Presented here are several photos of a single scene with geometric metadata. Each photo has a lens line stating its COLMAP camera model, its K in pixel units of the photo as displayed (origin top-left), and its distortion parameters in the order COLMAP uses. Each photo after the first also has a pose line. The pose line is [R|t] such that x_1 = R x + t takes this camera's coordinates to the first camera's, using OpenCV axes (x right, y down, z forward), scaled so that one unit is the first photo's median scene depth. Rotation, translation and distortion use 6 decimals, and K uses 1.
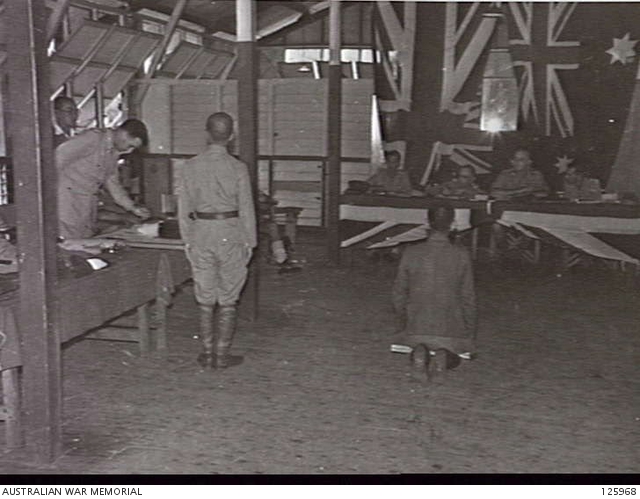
lens RADIAL K [[928.1, 0, 320.0], [0, 928.1, 249.5], [0, 0, 1]] dist [-0.021776, 0.004719]
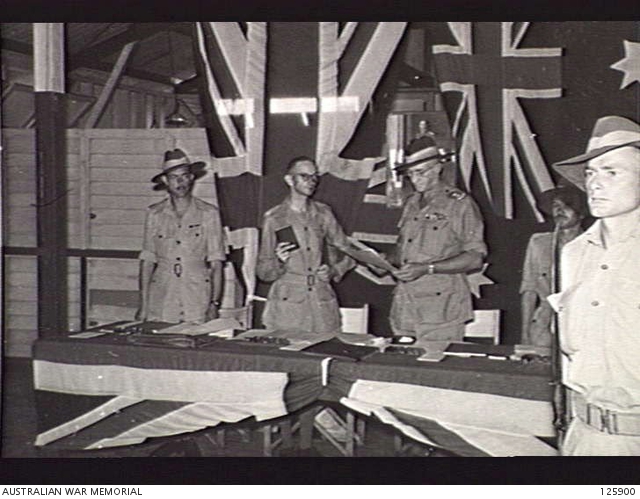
lens RADIAL K [[928.1, 0, 320.0], [0, 928.1, 249.5], [0, 0, 1]] dist [-0.021776, 0.004719]
pose [[0.997189, -0.003664, -0.074837, 0.175563], [-0.002837, 0.996241, -0.086578, -0.053646], [0.074873, 0.086547, 0.993430, 0.438966]]
